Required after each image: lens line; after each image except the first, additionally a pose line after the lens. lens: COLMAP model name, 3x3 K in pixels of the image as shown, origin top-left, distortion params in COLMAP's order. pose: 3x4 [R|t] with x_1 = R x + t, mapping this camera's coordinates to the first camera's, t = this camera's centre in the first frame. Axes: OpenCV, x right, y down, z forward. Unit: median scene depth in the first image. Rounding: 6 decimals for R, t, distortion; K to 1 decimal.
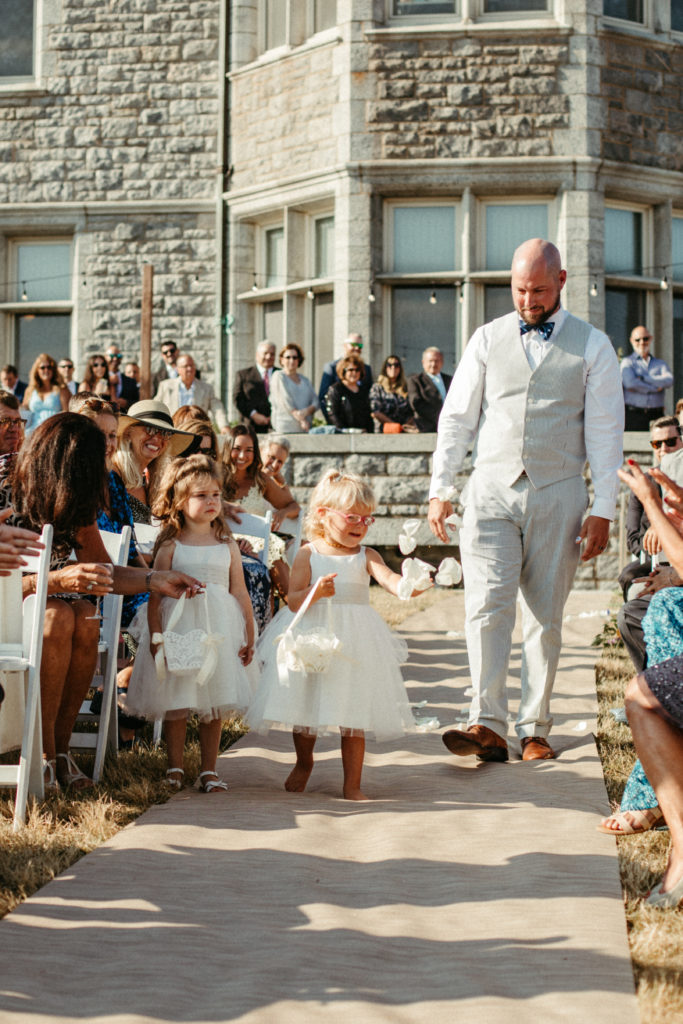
lens RADIAL K [[2063.4, 0, 341.5], [0, 2063.4, 512.0], [0, 0, 1]] dist [-0.159133, 0.143720]
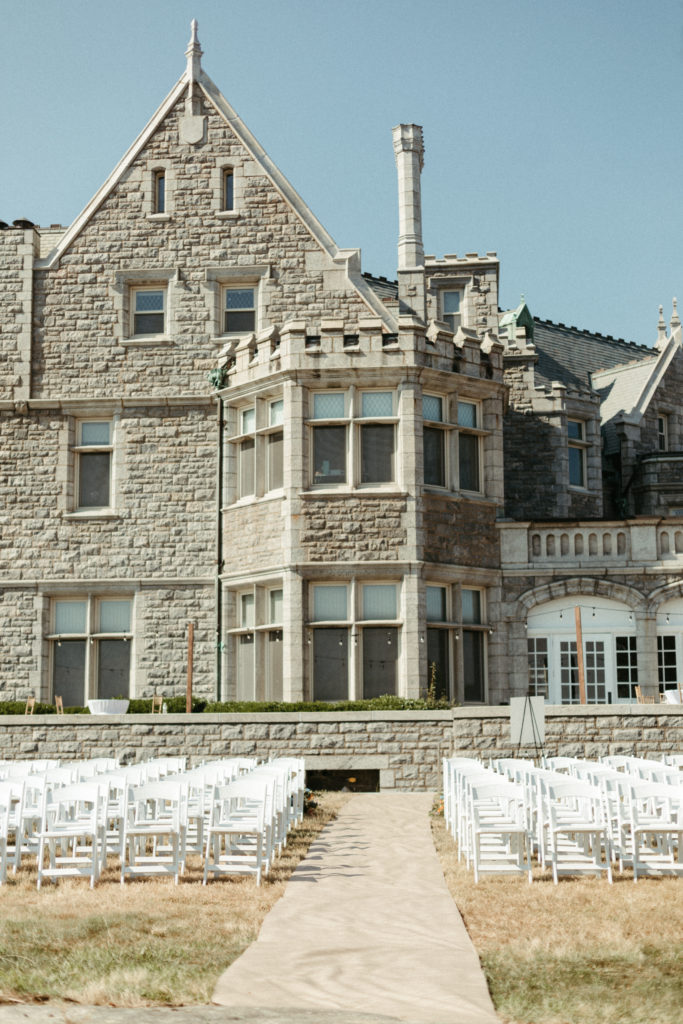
lens RADIAL K [[1544.5, 0, 341.5], [0, 1544.5, 512.0], [0, 0, 1]] dist [0.010680, -0.011777]
pose [[0.997156, -0.001607, 0.075347, -0.051869], [0.012269, 0.989897, -0.141257, -0.014704], [-0.074359, 0.141779, 0.987102, -0.376273]]
